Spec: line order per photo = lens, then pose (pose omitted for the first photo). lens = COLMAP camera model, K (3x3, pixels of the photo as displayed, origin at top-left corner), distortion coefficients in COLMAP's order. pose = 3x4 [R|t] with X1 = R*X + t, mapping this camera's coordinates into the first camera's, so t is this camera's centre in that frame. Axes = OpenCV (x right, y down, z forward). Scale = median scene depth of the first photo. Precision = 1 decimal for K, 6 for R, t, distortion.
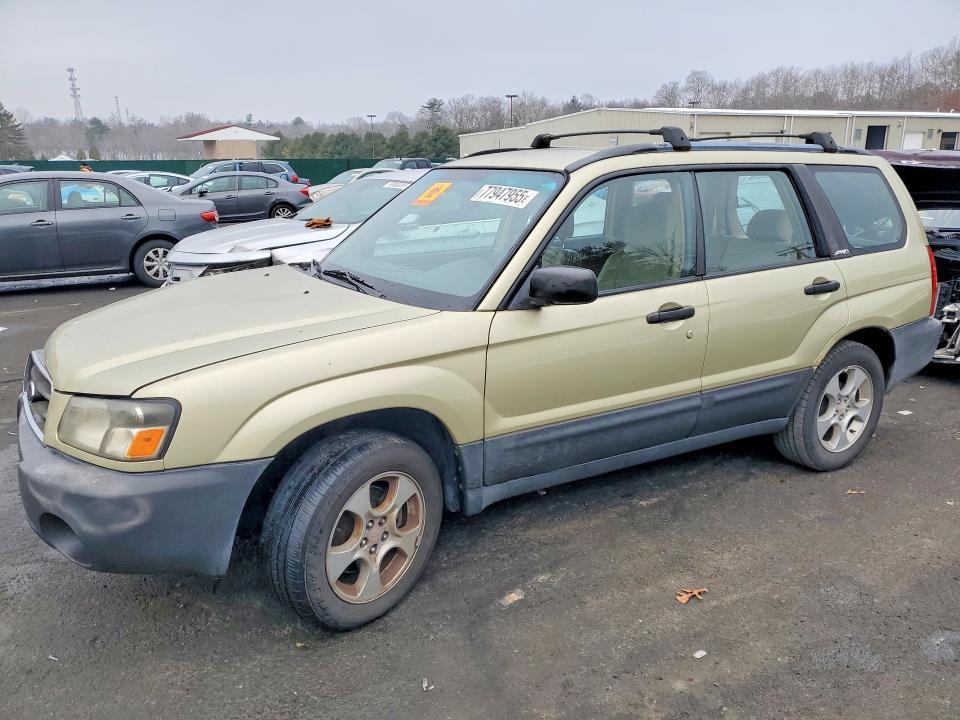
lens RADIAL K [[740.0, 0, 482.0], [0, 740.0, 361.4], [0, 0, 1]] dist [0.043276, -0.012094]
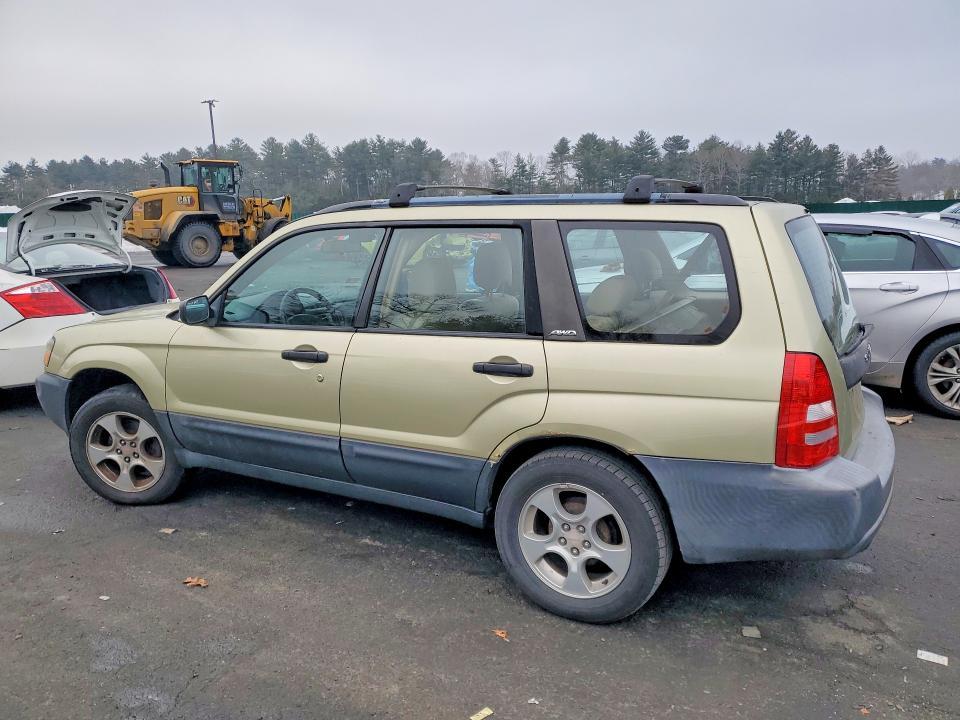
lens RADIAL K [[740.0, 0, 482.4], [0, 740.0, 359.3], [0, 0, 1]] dist [0.043276, -0.012094]
pose [[0.508716, 0.160254, -0.845888, 1.240245], [-0.204882, 0.976831, 0.061846, -0.169165], [0.836200, 0.141845, 0.529763, 0.599812]]
